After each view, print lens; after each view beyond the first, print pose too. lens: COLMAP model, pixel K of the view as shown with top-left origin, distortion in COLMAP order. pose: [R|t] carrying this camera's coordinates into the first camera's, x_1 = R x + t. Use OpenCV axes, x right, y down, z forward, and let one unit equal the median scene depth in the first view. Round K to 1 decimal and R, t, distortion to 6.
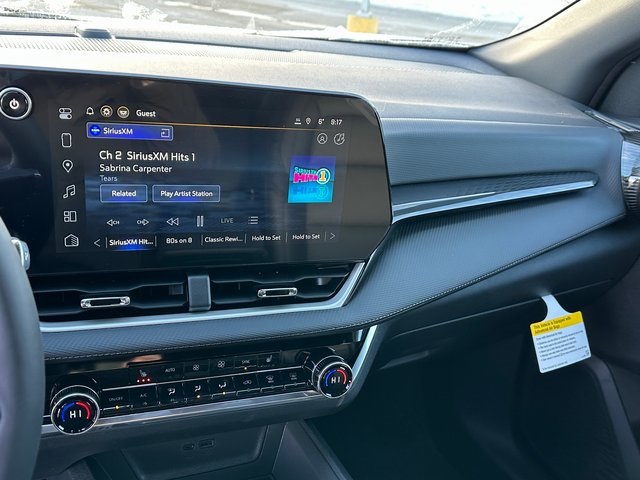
lens RADIAL K [[606.1, 0, 318.4], [0, 606.1, 240.1], [0, 0, 1]] dist [0.189541, 0.000000]
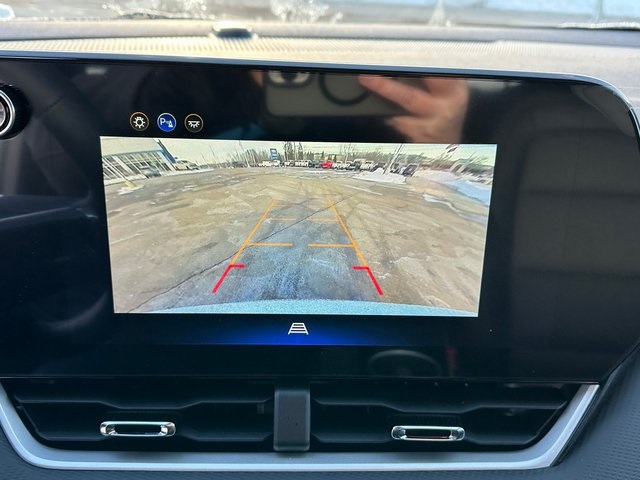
lens RADIAL K [[601.2, 0, 324.8], [0, 601.2, 236.3], [0, 0, 1]] dist [0.064263, 0.000000]
pose [[0.946072, 0.039333, -0.321560, 0.016964], [-0.049810, 0.998460, -0.024415, -0.078157], [0.320105, 0.039115, 0.946574, 0.443652]]
